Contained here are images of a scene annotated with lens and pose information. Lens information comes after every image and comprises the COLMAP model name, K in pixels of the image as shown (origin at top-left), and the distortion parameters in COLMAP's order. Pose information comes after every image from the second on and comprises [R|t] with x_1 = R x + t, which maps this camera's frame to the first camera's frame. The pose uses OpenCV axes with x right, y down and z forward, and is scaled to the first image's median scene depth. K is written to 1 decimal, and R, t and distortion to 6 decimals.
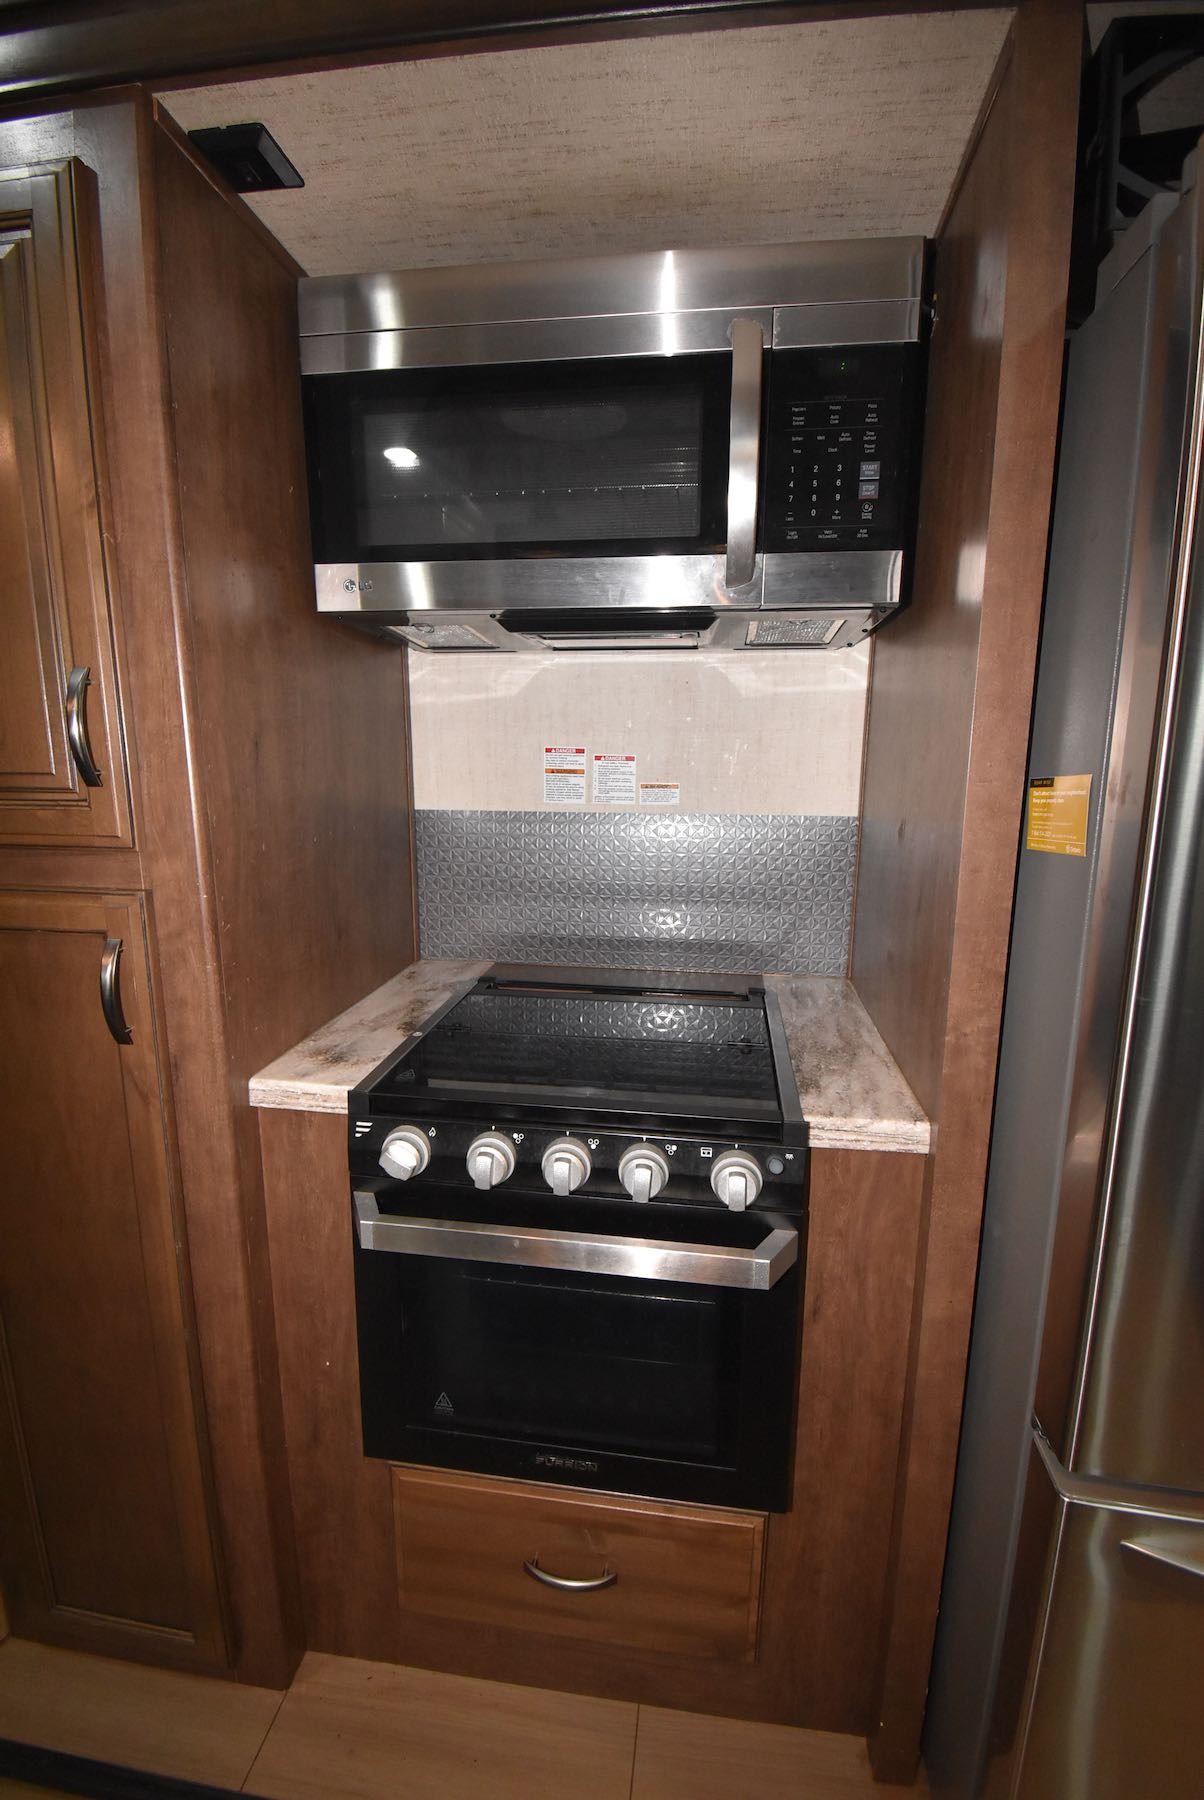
lens RADIAL K [[800.9, 0, 612.0], [0, 800.9, 898.0], [0, 0, 1]] dist [0.010541, -0.015847]
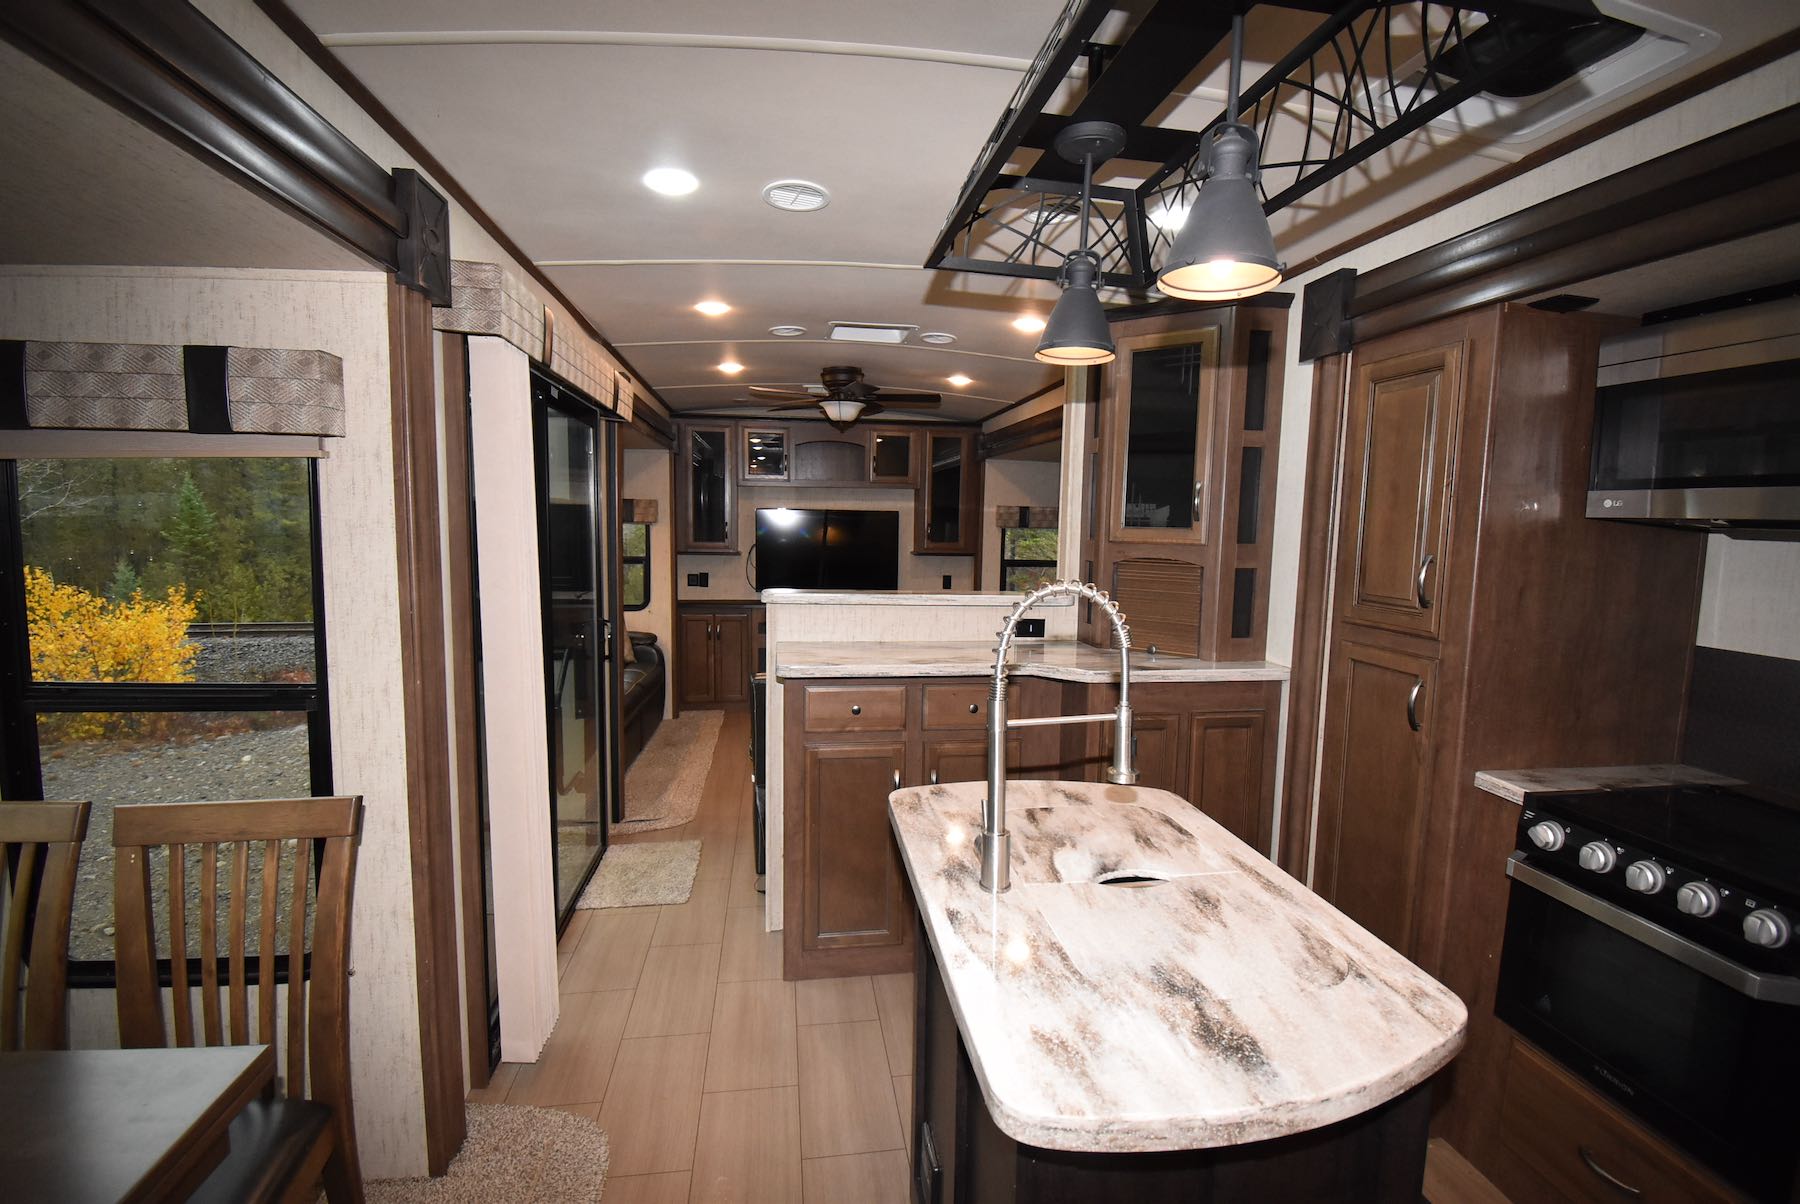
lens RADIAL K [[800.9, 0, 889.3], [0, 800.9, 594.2], [0, 0, 1]] dist [0.010541, -0.015847]
pose [[0.274707, 0.099209, -0.956396, 0.926294], [-0.198725, 0.979046, 0.044478, 0.014925], [0.940768, 0.177841, 0.288666, -0.899372]]
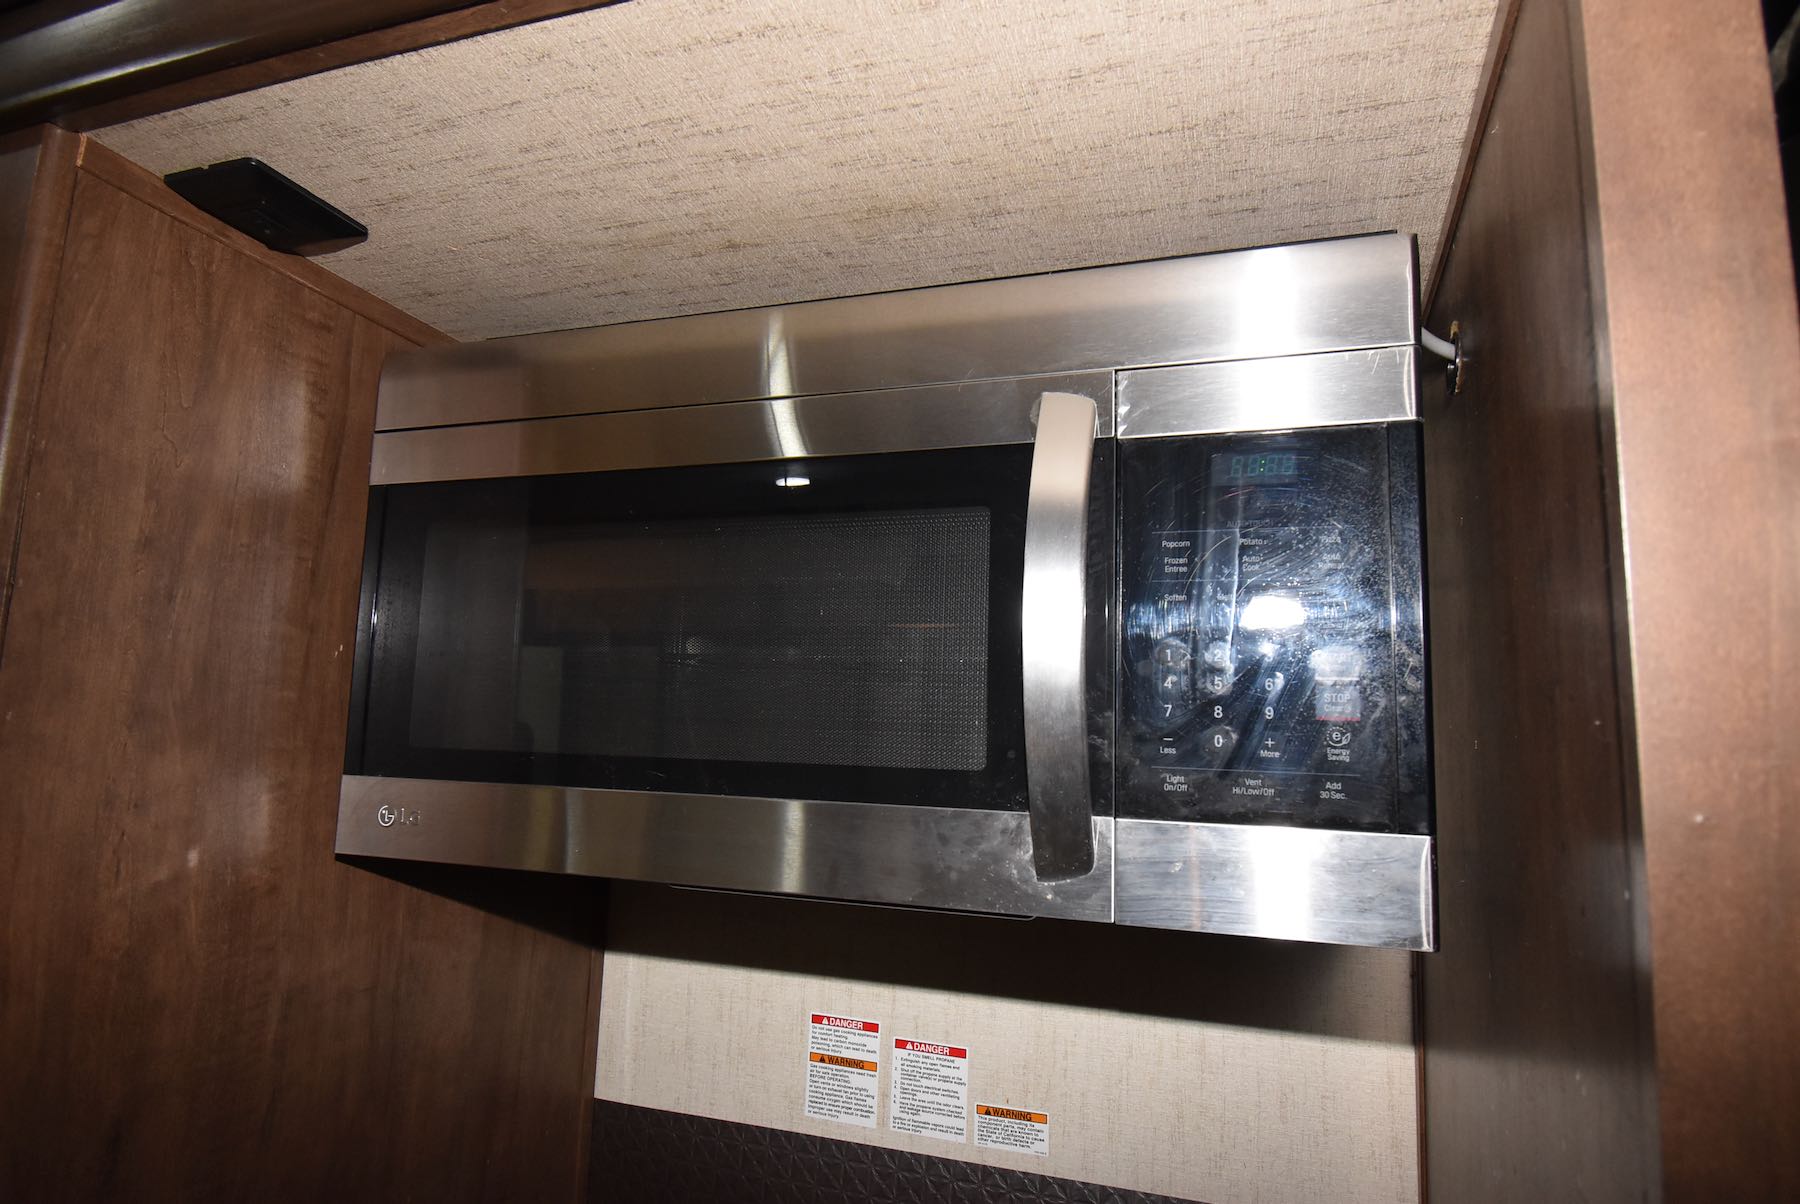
lens RADIAL K [[1010.6, 0, 927.2], [0, 1010.6, 608.6], [0, 0, 1]] dist [0.006113, -0.002761]
pose [[0.979760, 0.002473, -0.200162, 0.203126], [-0.065895, 0.948178, -0.310832, -0.359811], [0.189020, 0.317730, 0.929149, 0.396535]]
